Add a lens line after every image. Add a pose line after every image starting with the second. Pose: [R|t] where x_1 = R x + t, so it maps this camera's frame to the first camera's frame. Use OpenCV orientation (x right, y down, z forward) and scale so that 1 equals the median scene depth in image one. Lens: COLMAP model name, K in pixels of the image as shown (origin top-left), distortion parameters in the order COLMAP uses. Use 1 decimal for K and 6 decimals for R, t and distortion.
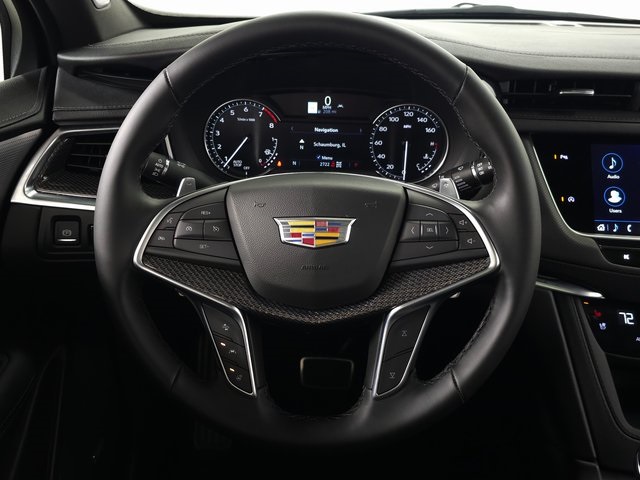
lens RADIAL K [[576.7, 0, 317.2], [0, 576.7, 239.1], [0, 0, 1]] dist [0.030691, -0.009552]
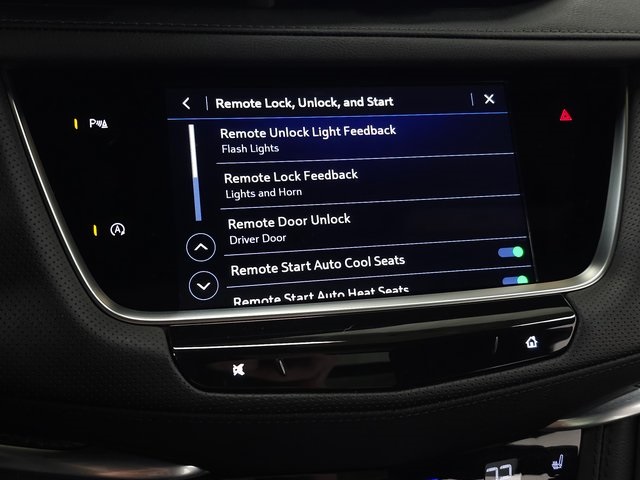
lens RADIAL K [[751.9, 0, 320.0], [0, 751.9, 240.0], [0, 0, 1]] dist [0.023074, 0.008150]
pose [[0.958352, -0.089005, 0.271366, 0.553508], [0.088304, 0.995983, 0.014818, -0.072881], [-0.271595, 0.009762, 0.962362, 0.600303]]
